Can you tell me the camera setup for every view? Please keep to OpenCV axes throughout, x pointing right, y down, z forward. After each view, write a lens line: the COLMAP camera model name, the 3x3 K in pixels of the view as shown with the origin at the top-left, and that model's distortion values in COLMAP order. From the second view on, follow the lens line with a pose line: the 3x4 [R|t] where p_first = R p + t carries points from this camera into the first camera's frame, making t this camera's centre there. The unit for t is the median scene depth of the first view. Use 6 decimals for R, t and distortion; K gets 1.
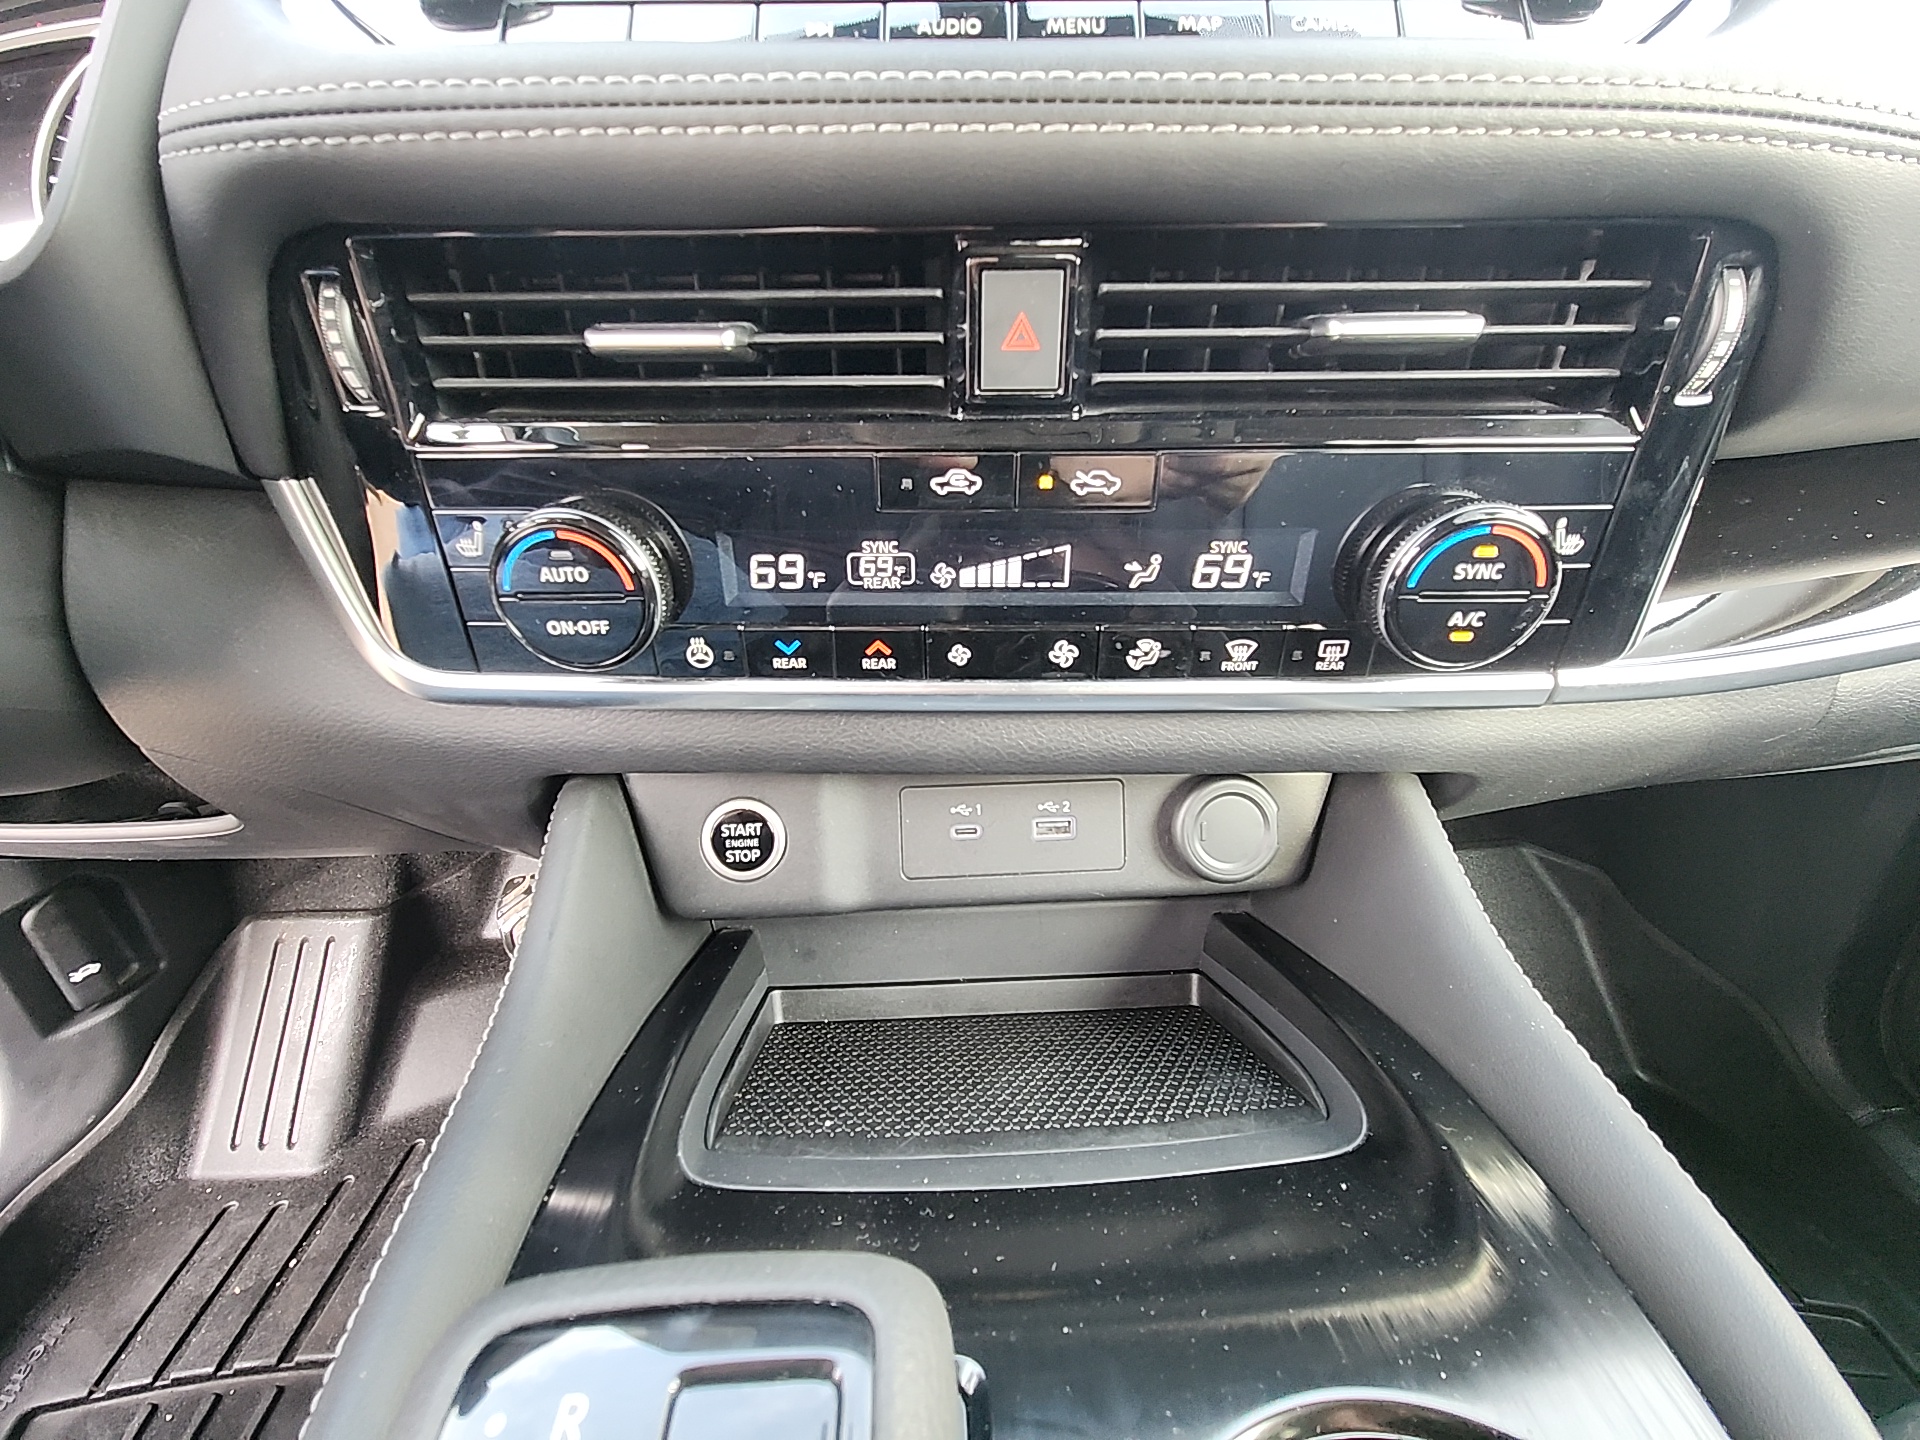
lens RADIAL K [[774.6, 0, 959.9], [0, 774.6, 709.9], [0, 0, 1]] dist [0.012241, -0.011196]
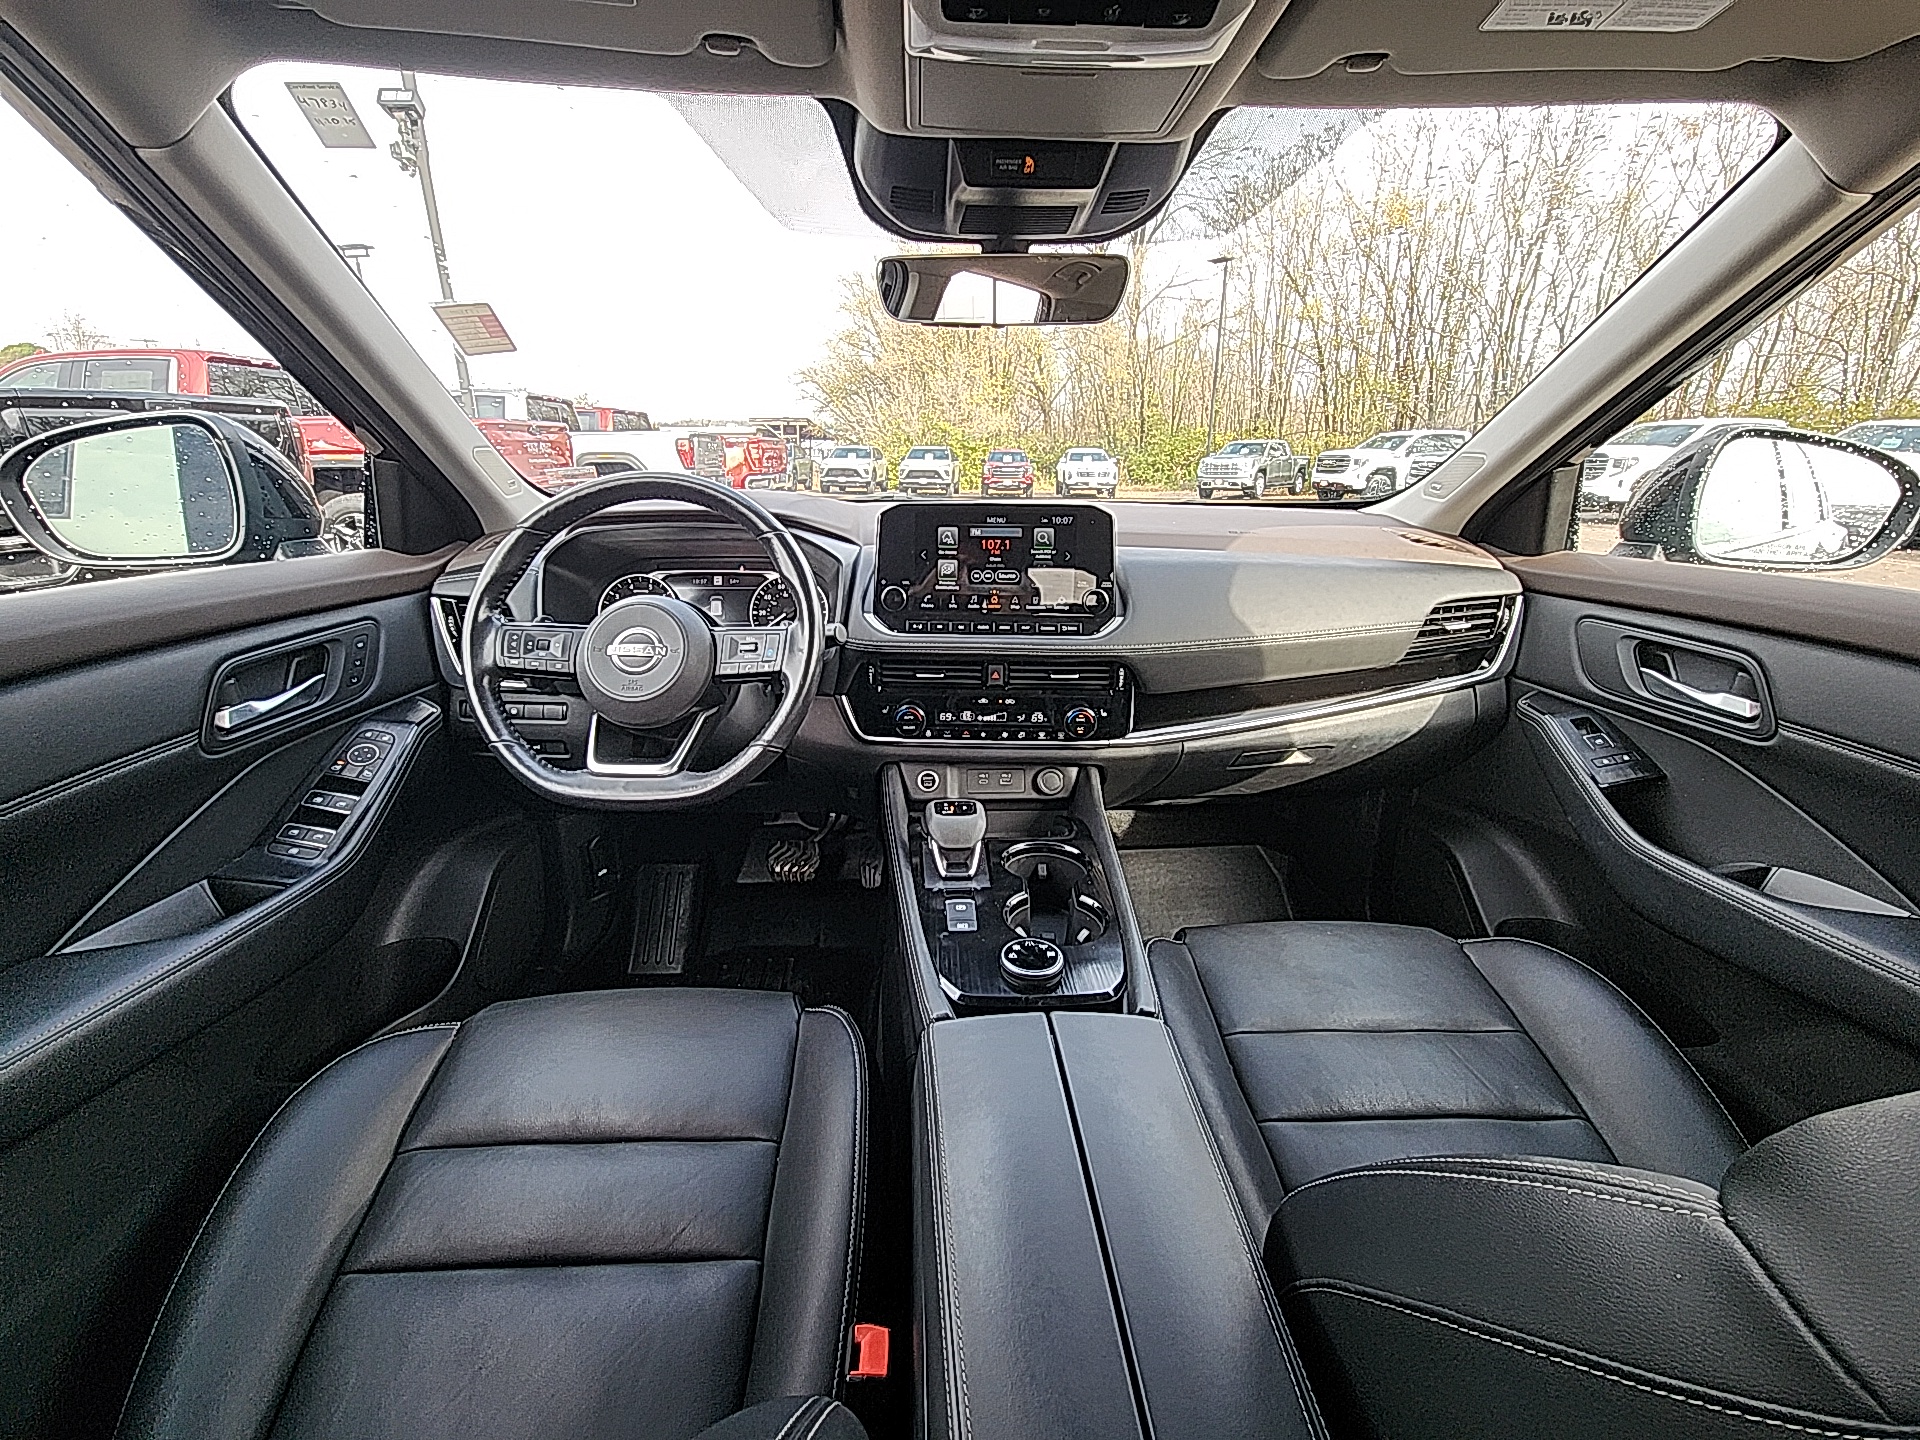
lens RADIAL K [[774.6, 0, 956.4], [0, 774.6, 703.2], [0, 0, 1]] dist [0.012241, -0.011196]
pose [[0.999847, 0.015408, -0.008295, -0.128657], [-0.016380, 0.990878, -0.133765, 0.380148], [0.006158, 0.133881, 0.990978, -3.768581]]
